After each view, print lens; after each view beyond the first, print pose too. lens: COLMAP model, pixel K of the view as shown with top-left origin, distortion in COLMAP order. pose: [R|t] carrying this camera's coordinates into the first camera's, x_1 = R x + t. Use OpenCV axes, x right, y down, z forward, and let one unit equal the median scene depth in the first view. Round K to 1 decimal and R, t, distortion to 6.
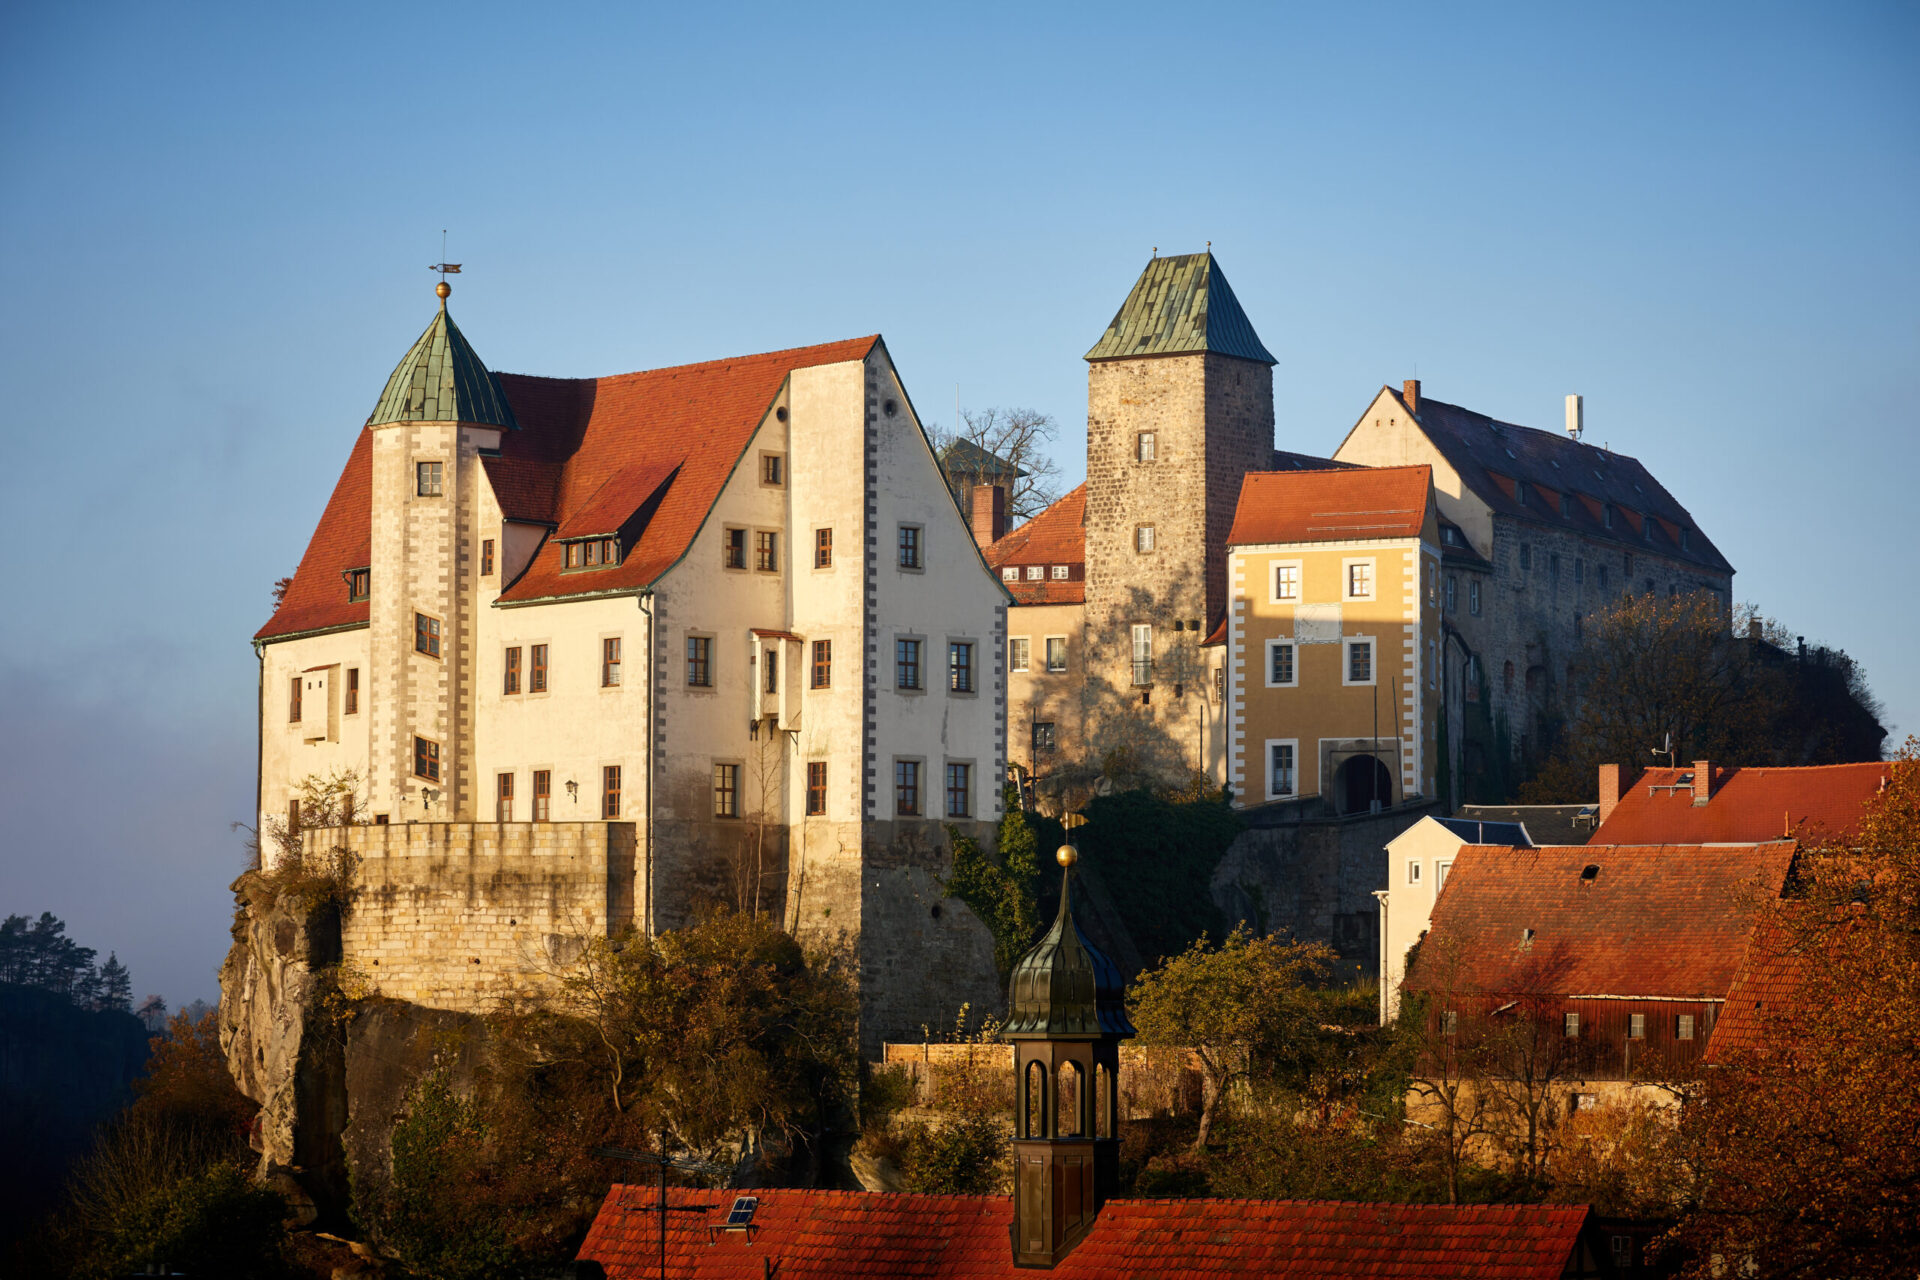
lens RADIAL K [[4027.6, 0, 960.0], [0, 4027.6, 640.0], [0, 0, 1]] dist [0.091855, 0.068142]
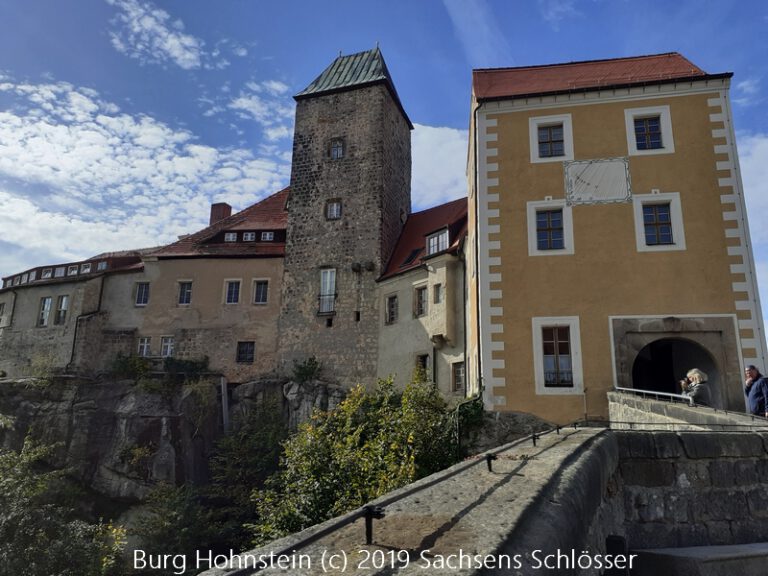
lens RADIAL K [[615.0, 0, 384.0], [0, 615.0, 288.0], [0, 0, 1]] dist [0.047084, -0.003776]
pose [[0.970354, 0.076525, 0.229251, 0.016505], [-0.037132, 0.984491, -0.171458, 0.036886], [-0.238817, 0.157862, 0.958147, 0.797908]]
